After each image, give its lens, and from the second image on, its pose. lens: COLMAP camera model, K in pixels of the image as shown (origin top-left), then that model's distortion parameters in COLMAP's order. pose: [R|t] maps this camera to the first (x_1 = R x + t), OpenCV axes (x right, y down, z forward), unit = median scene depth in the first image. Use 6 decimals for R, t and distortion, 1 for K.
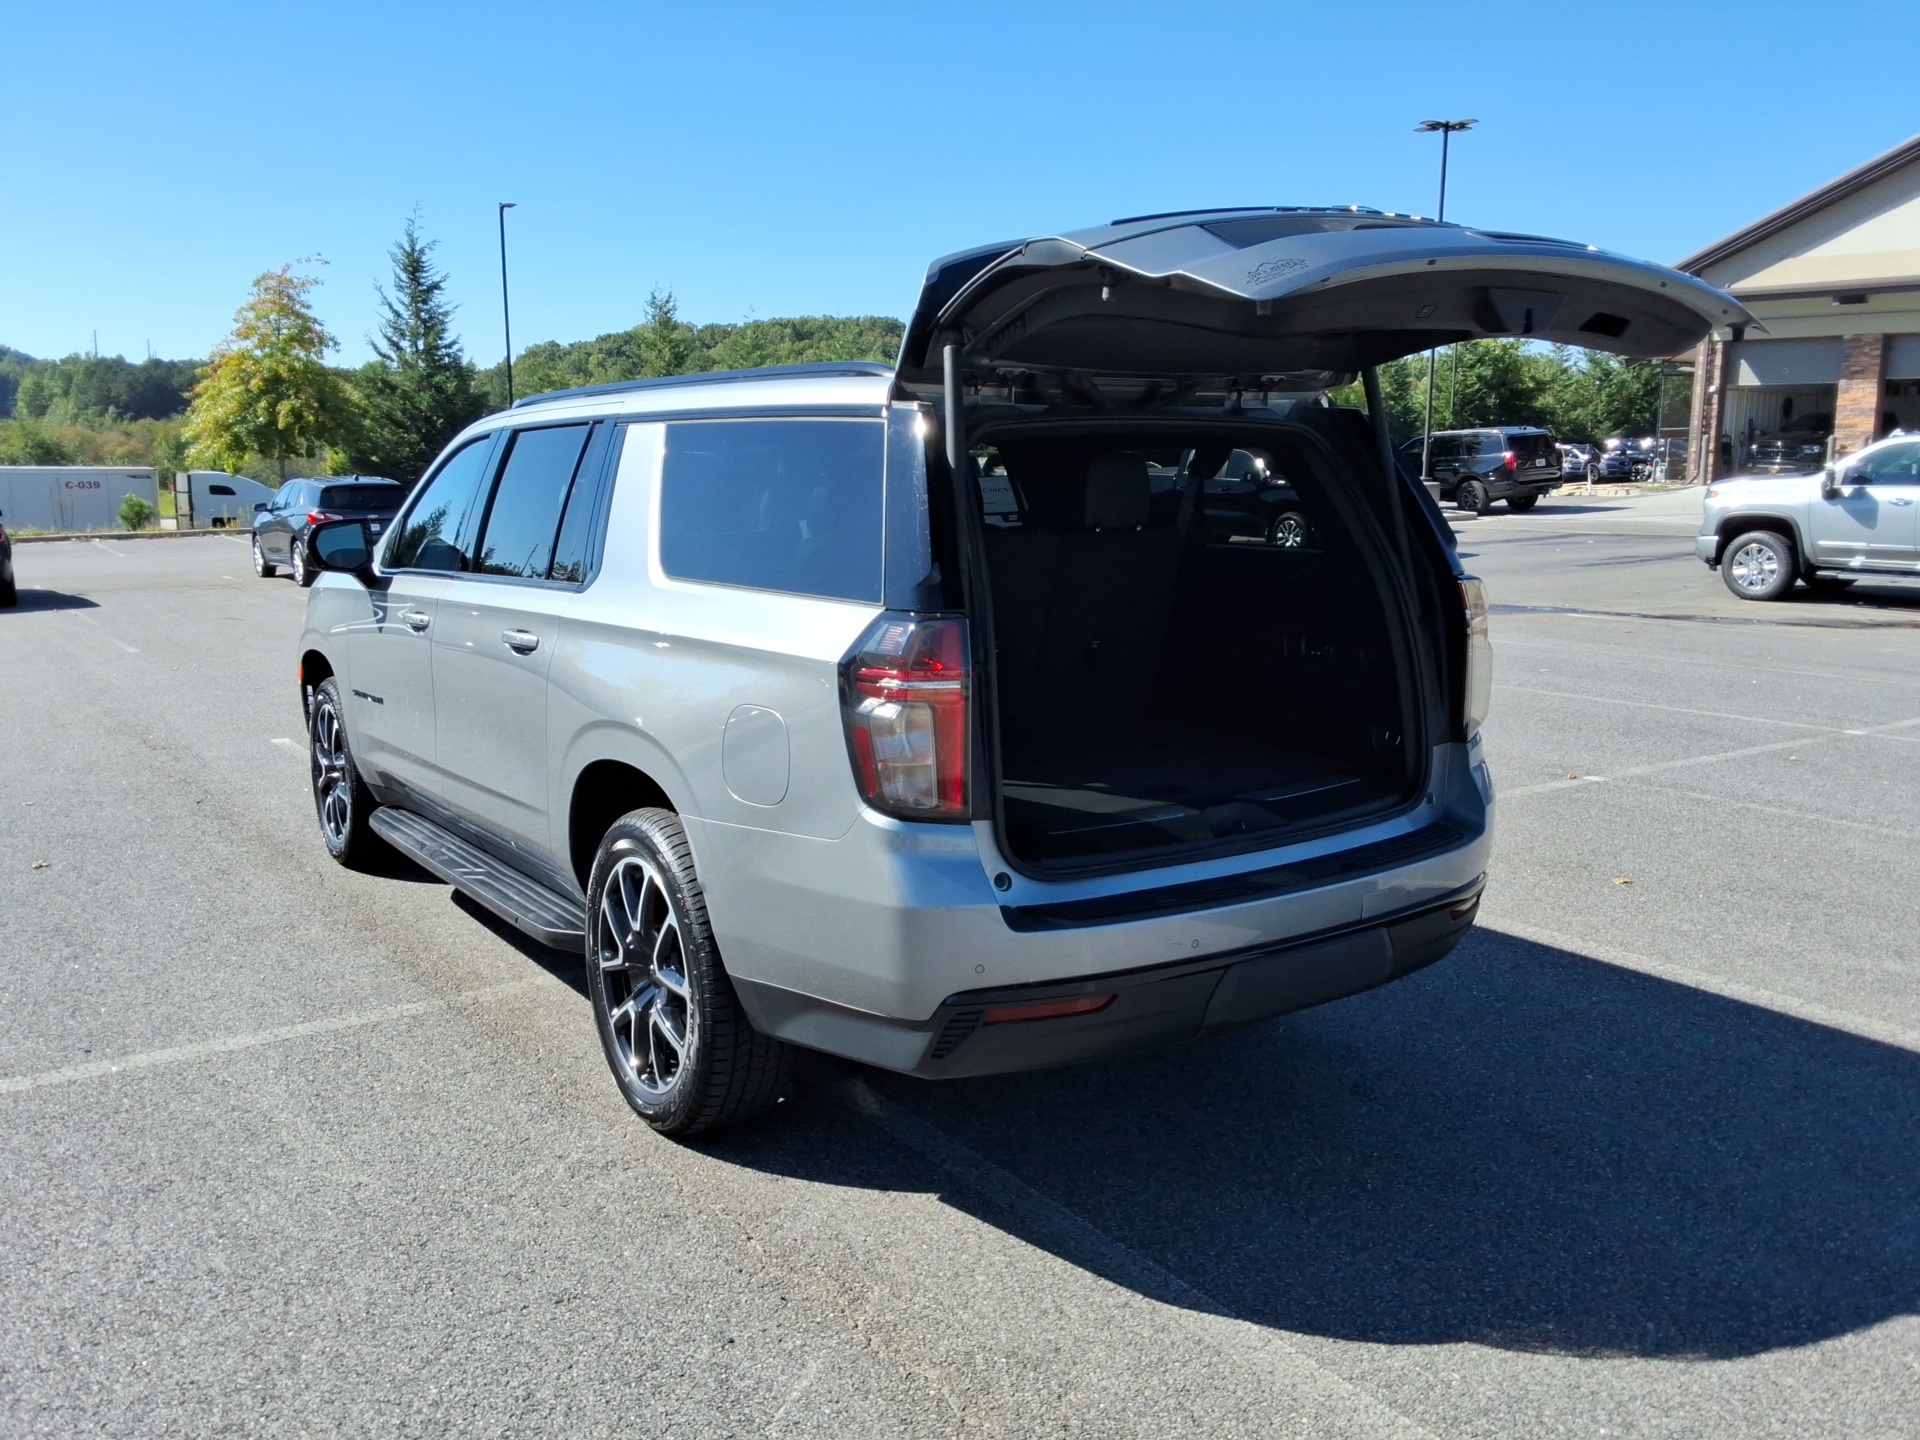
lens RADIAL K [[1543.1, 0, 983.1], [0, 1543.1, 703.5], [0, 0, 1]] dist [0.111687, -0.176585]
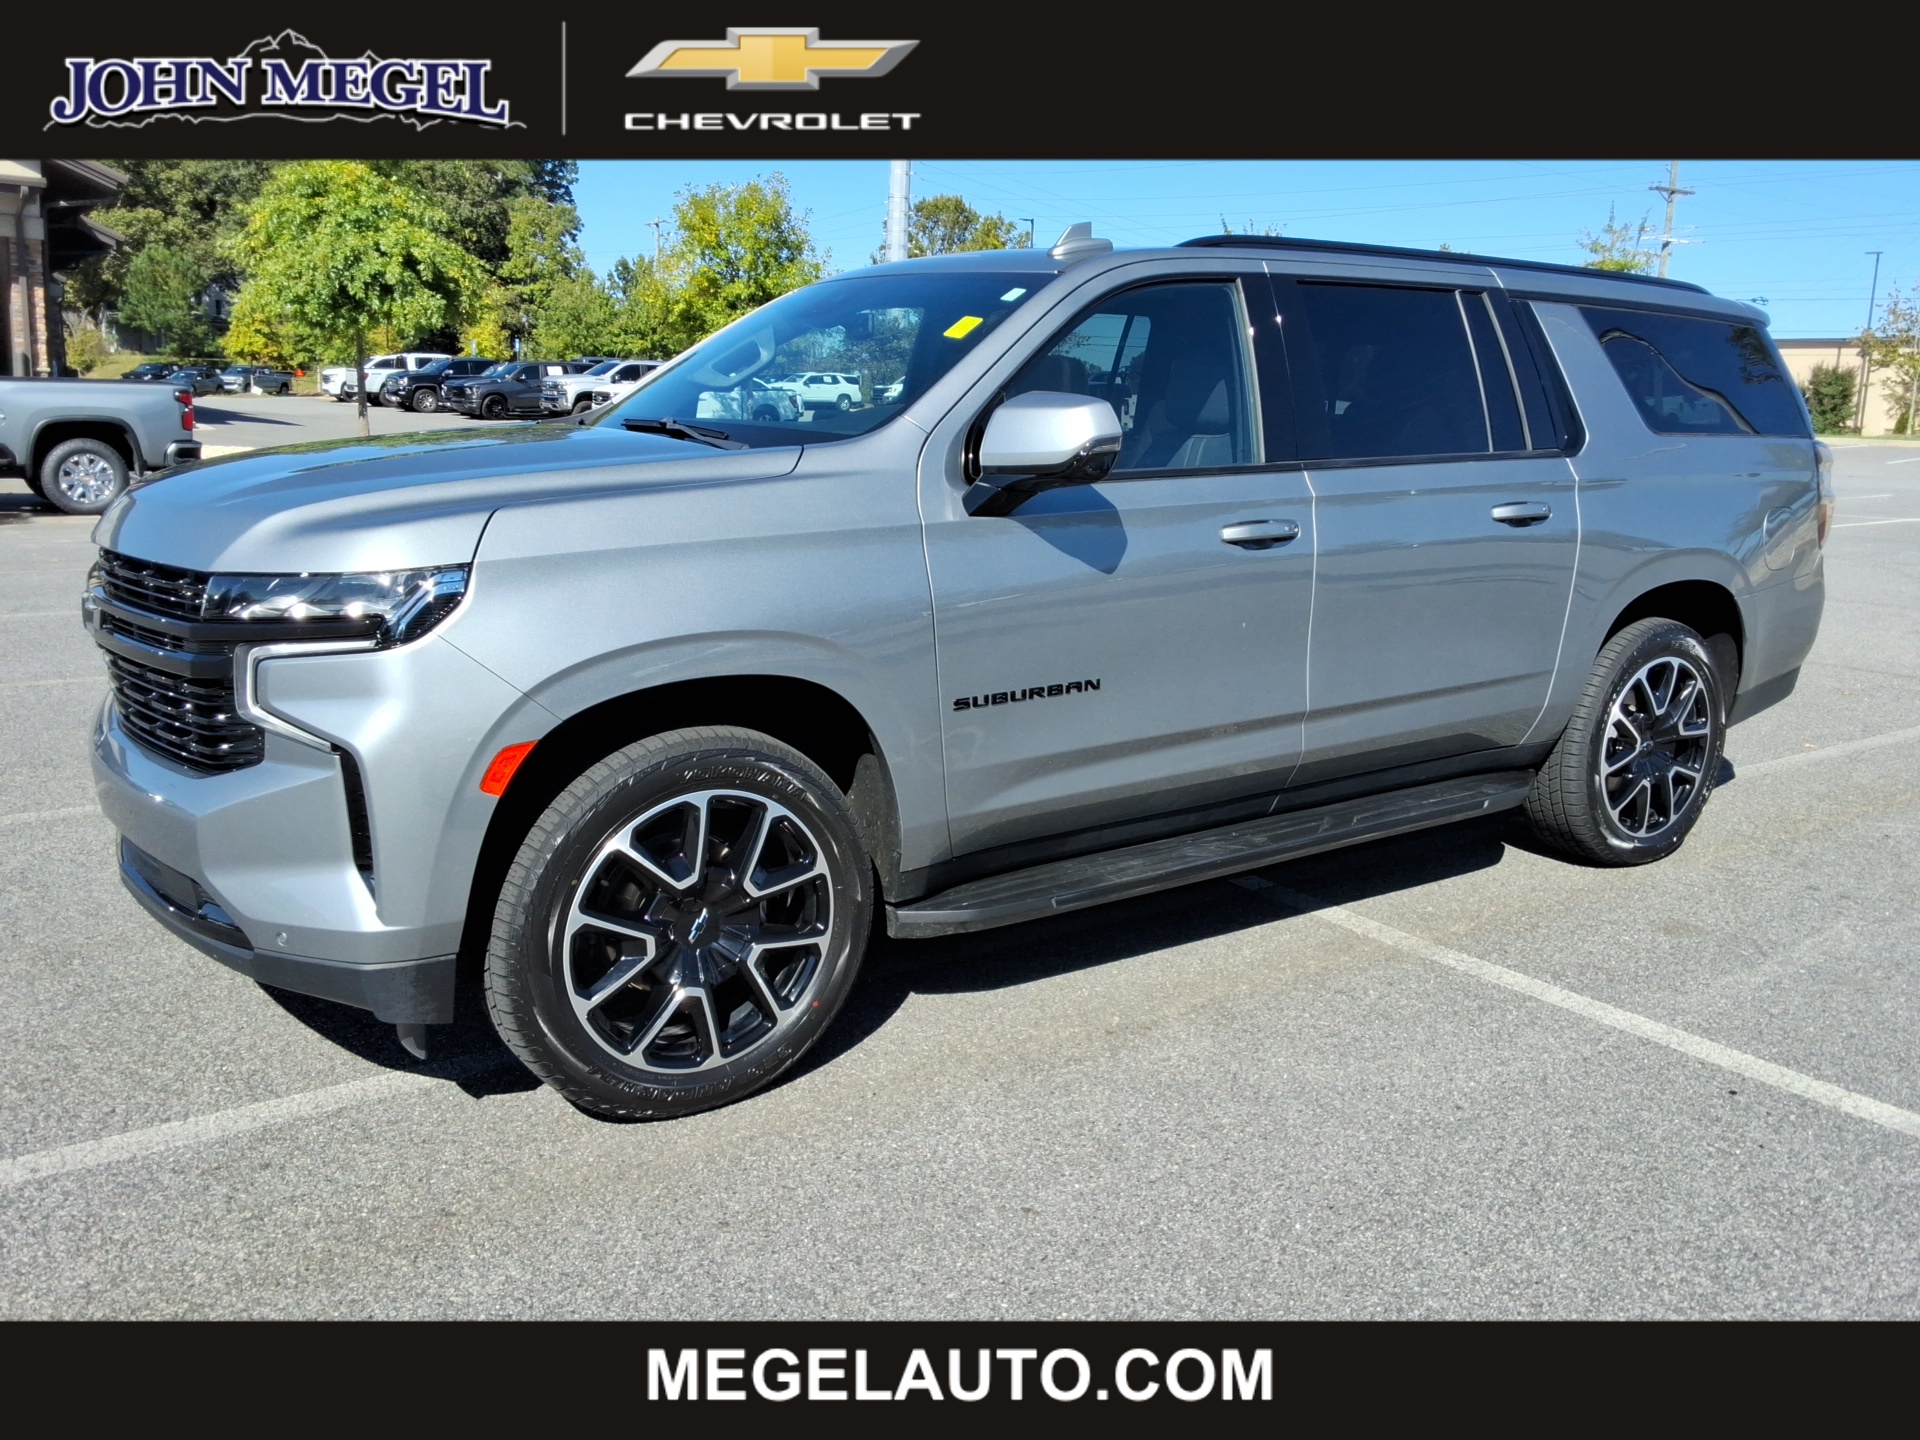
lens RADIAL K [[1543.1, 0, 982.5], [0, 1543.1, 683.6], [0, 0, 1]] dist [0.111687, -0.176585]
pose [[-0.012999, -0.172199, 0.984976, -0.329230], [0.122695, 0.977341, 0.172483, -0.037599], [-0.992359, 0.123094, 0.008424, 0.343675]]
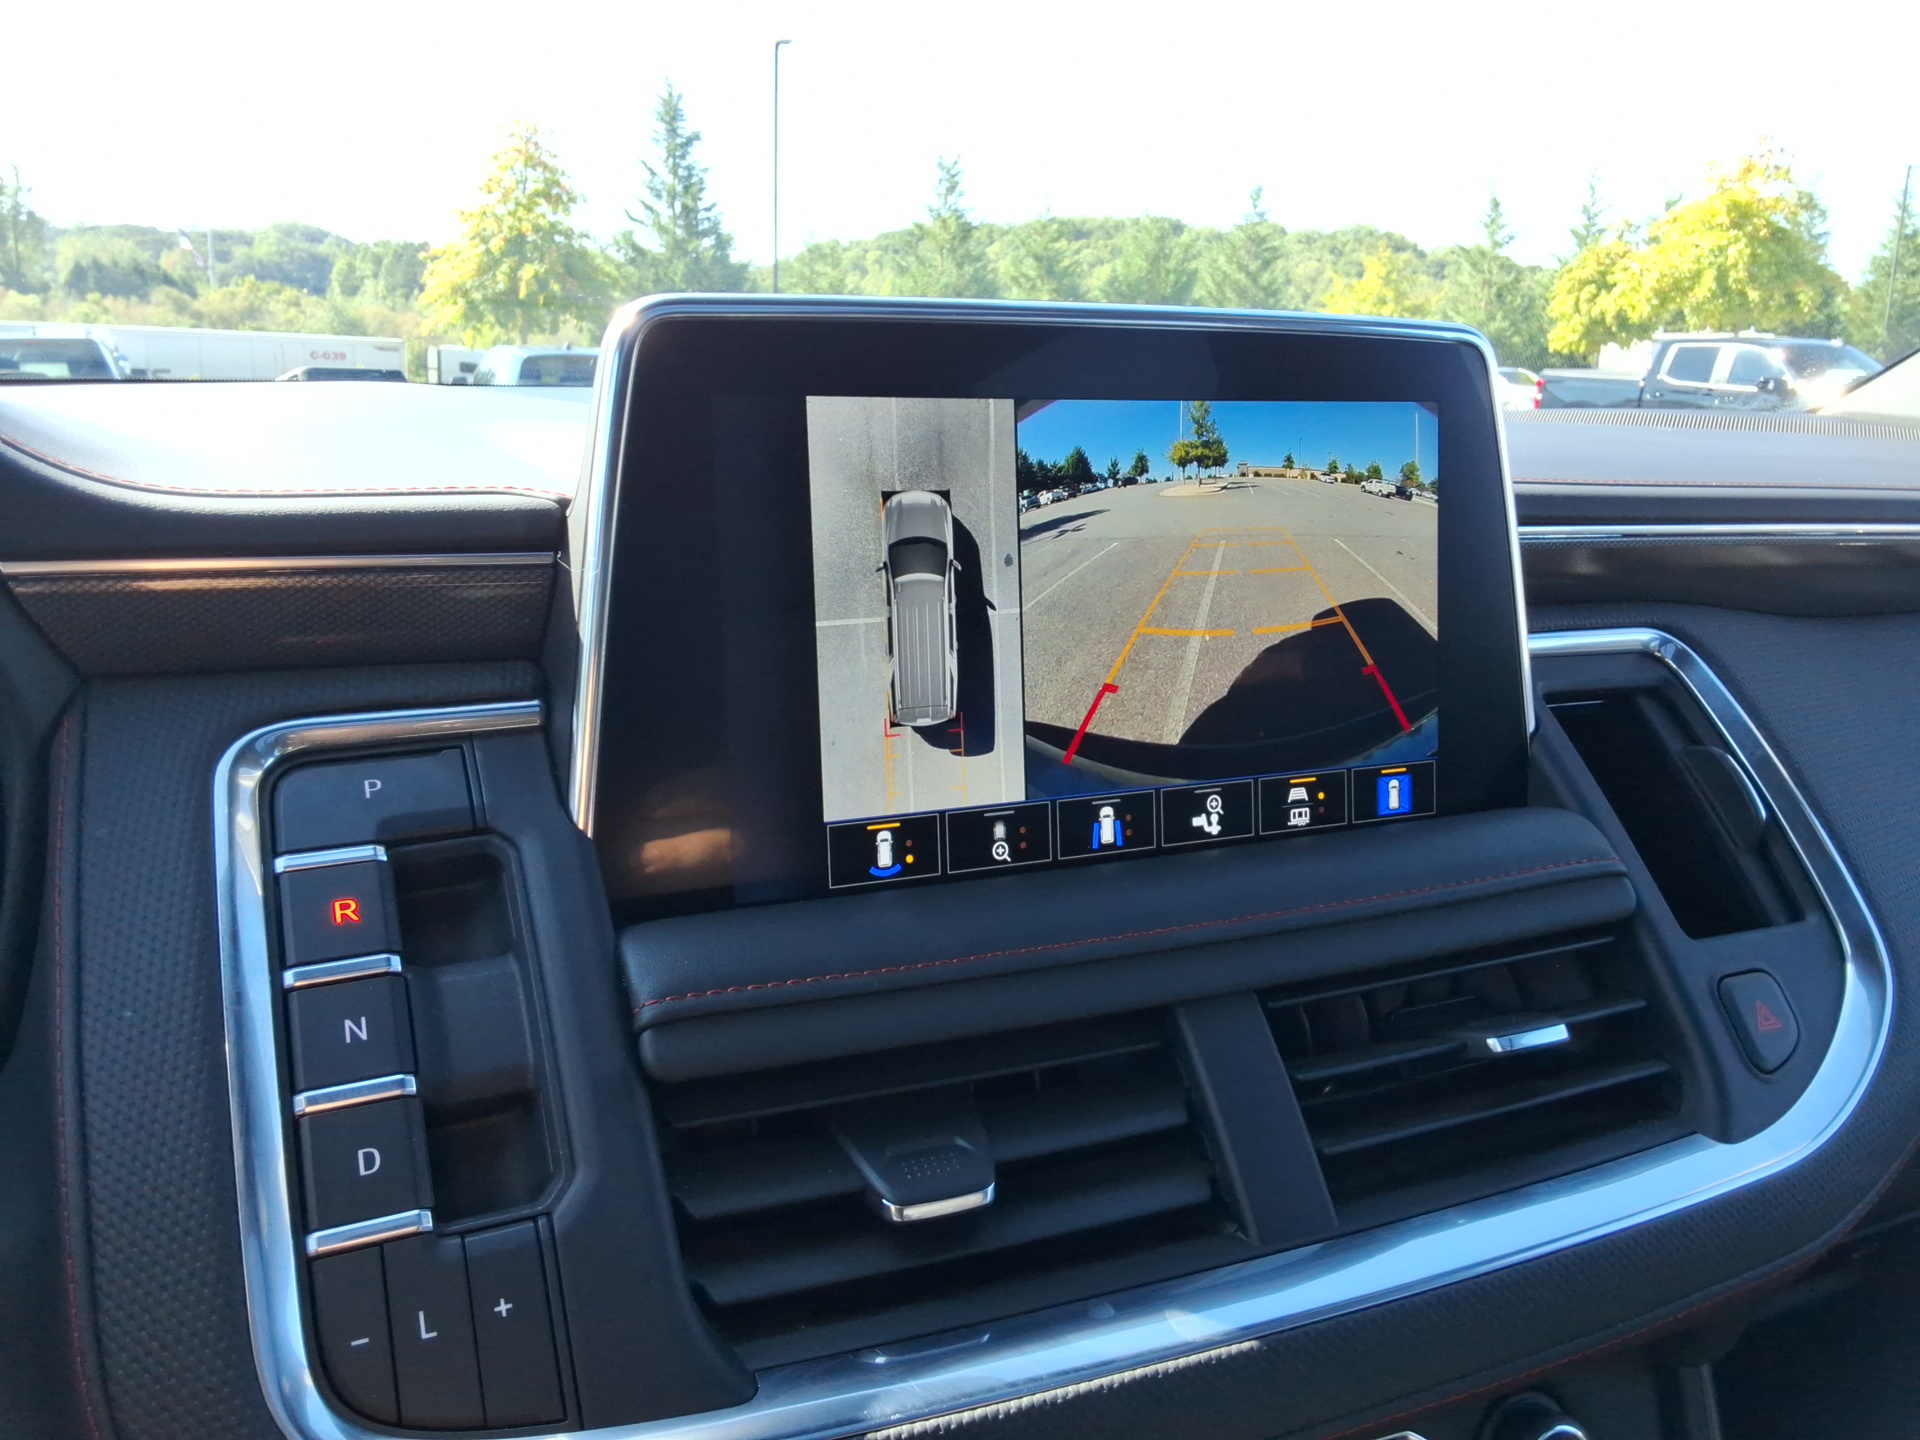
lens RADIAL K [[1543.1, 0, 978.6], [0, 1543.1, 714.4], [0, 0, 1]] dist [0.111687, -0.176585]
pose [[0.984878, 0.070869, -0.158091, -0.081466], [-0.060778, 0.995847, 0.067778, -0.035082], [0.162238, -0.057145, 0.985096, 0.337266]]
